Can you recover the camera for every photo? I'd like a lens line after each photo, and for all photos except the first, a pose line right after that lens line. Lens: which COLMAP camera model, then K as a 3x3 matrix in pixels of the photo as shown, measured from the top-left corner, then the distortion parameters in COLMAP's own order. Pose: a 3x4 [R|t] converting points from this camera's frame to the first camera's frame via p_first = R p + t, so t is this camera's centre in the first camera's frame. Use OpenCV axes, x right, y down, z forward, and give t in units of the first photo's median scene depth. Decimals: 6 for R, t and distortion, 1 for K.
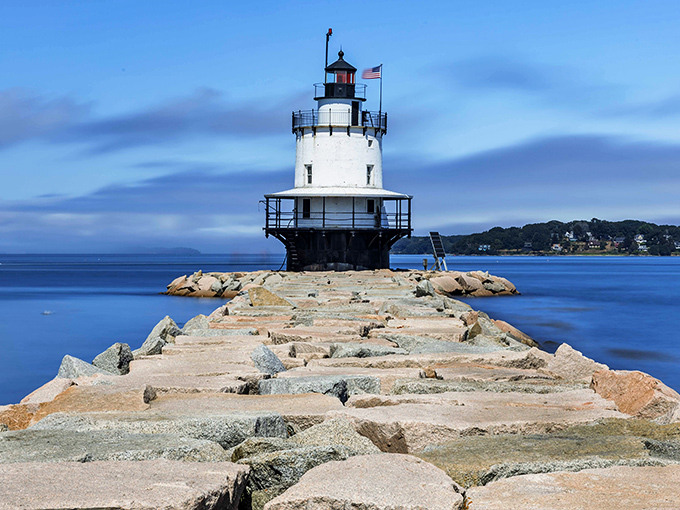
lens RADIAL K [[1645.9, 0, 340.0], [0, 1645.9, 255.0], [0, 0, 1]] dist [-0.105879, -0.235362]
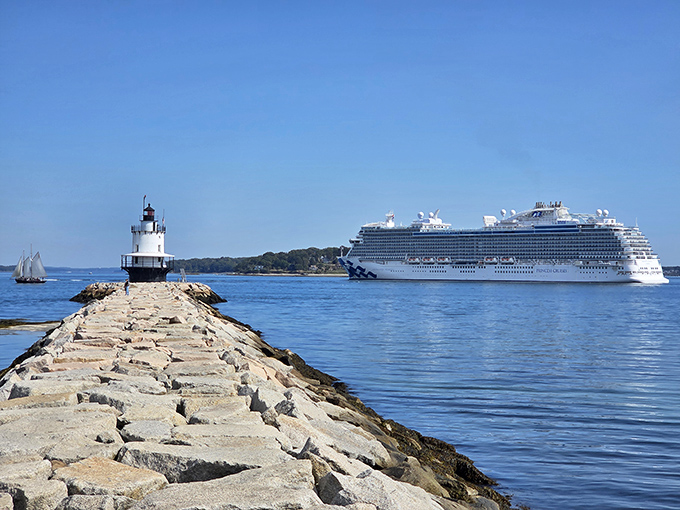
lens RADIAL K [[1364.2, 0, 340.0], [0, 1364.2, 255.0], [0, 0, 1]] dist [-1.036711, 16.482176]
pose [[0.990218, 0.004521, 0.139453, 0.003455], [-0.002697, 0.999908, -0.013264, -0.007787], [-0.139501, 0.012758, 0.990140, -1.293723]]
